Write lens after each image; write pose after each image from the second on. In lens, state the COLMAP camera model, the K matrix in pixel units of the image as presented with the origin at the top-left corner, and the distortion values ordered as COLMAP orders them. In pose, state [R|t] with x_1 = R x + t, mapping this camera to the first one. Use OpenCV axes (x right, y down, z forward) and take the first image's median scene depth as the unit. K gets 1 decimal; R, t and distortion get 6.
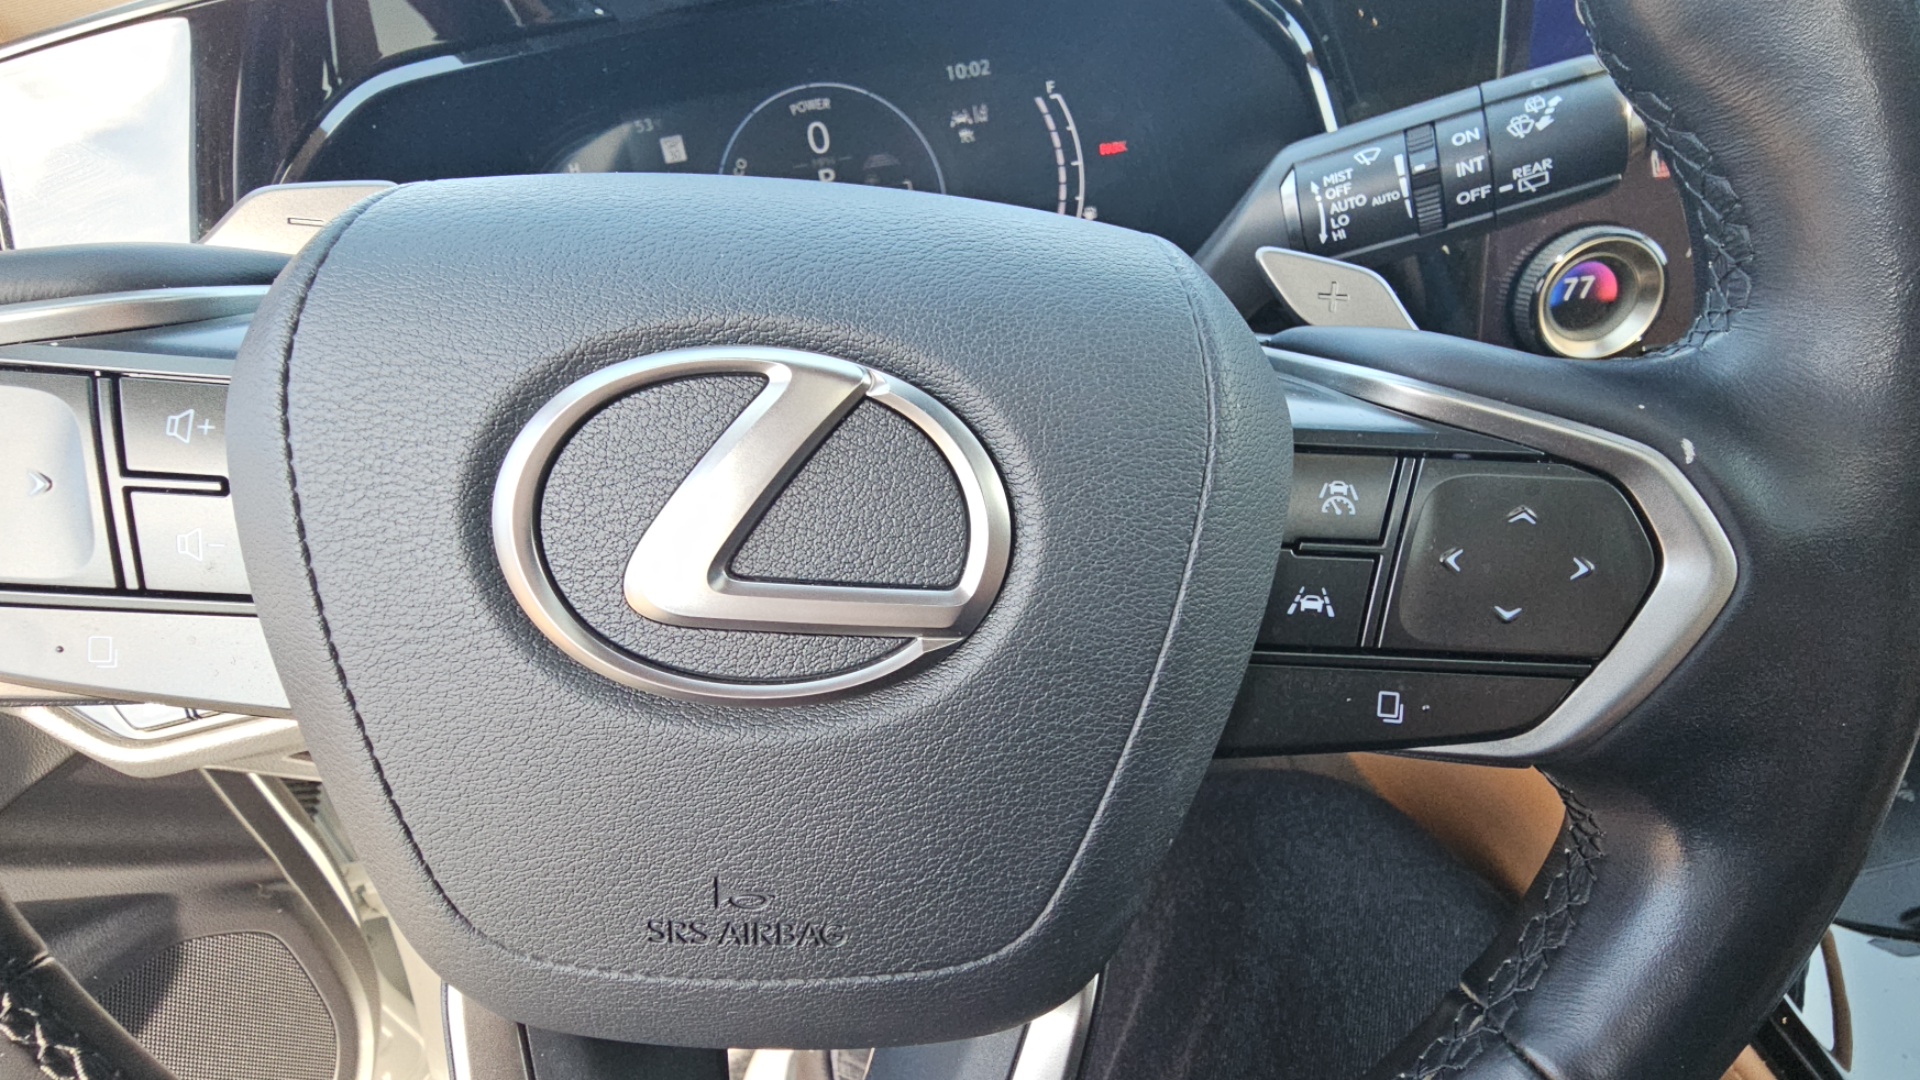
lens RADIAL K [[855.9, 0, 978.8], [0, 855.9, 548.7], [0, 0, 1]] dist [0.010520, -0.007843]
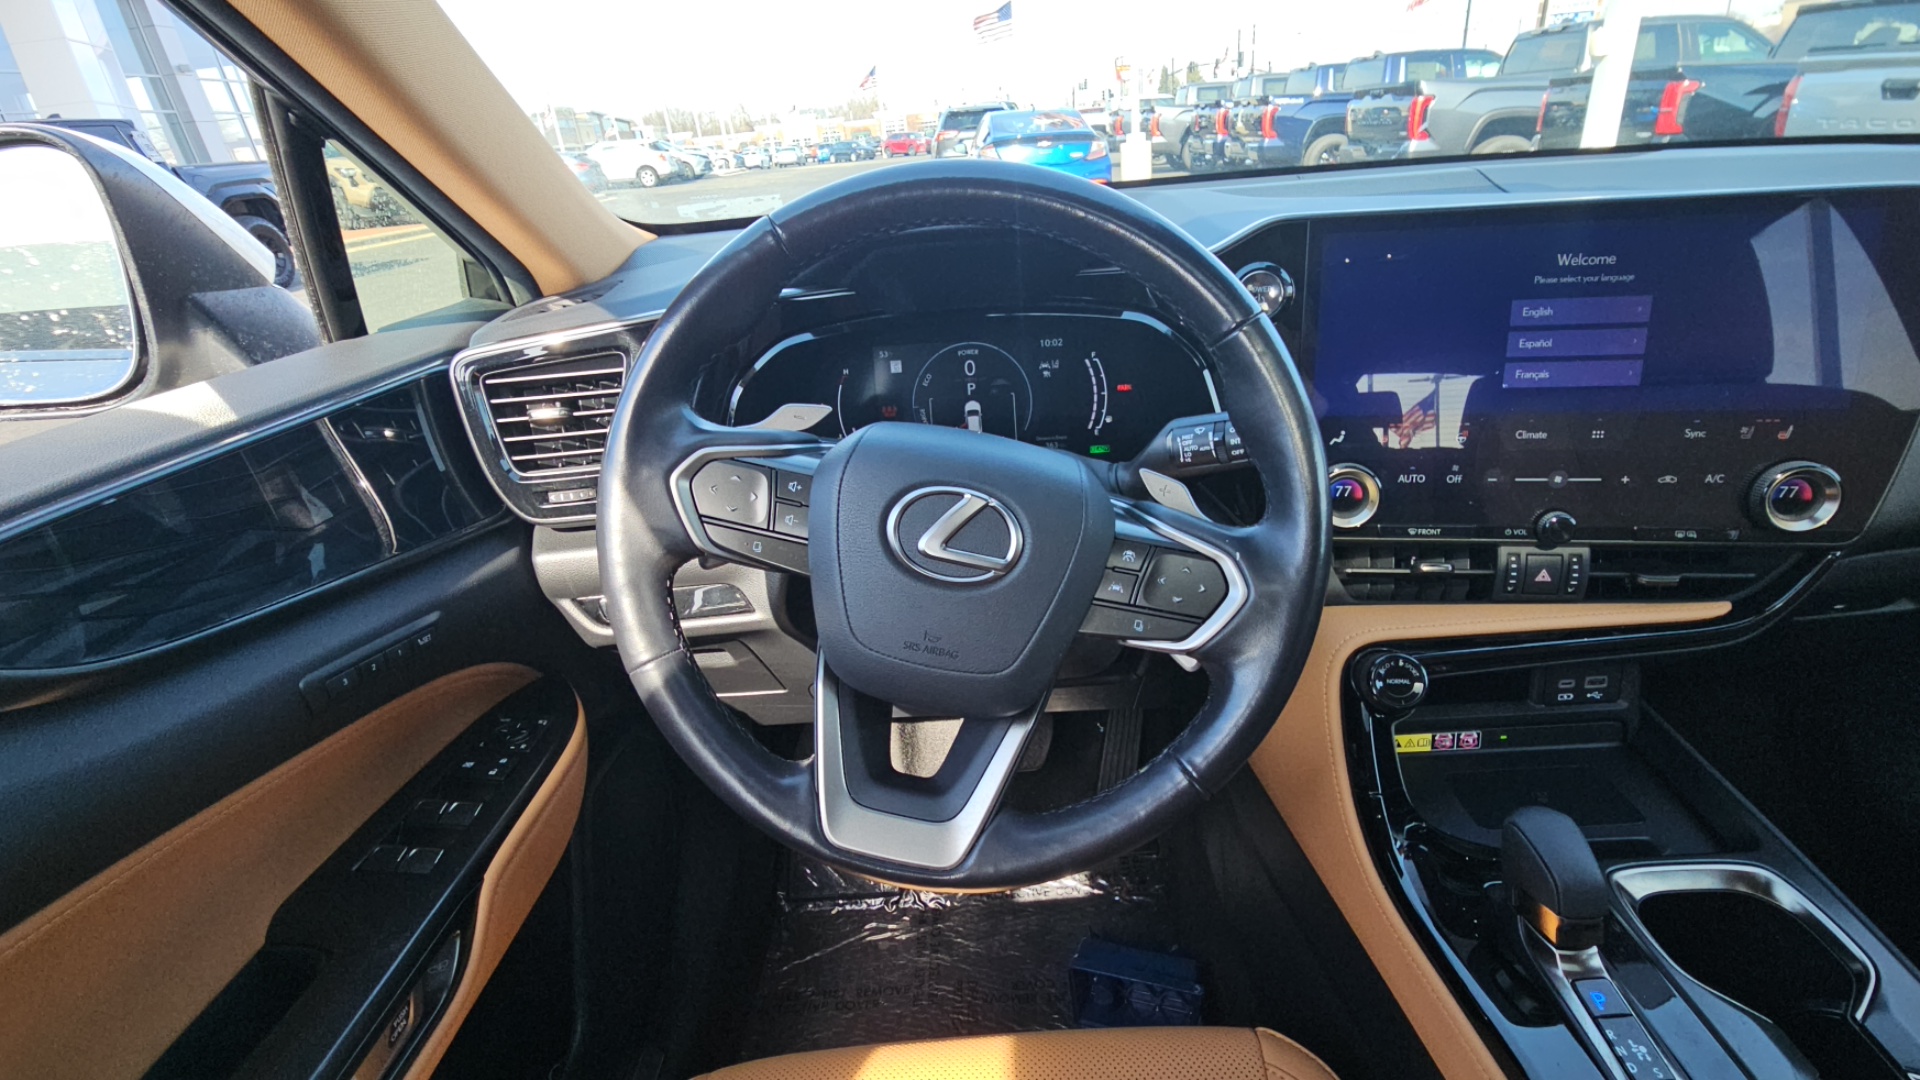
lens RADIAL K [[855.9, 0, 978.4], [0, 855.9, 551.7], [0, 0, 1]] dist [0.010520, -0.007843]
pose [[0.987377, 0.128054, -0.093215, 0.103751], [-0.138720, 0.983190, -0.118723, 0.251618], [0.076445, 0.130155, 0.988542, -1.376824]]
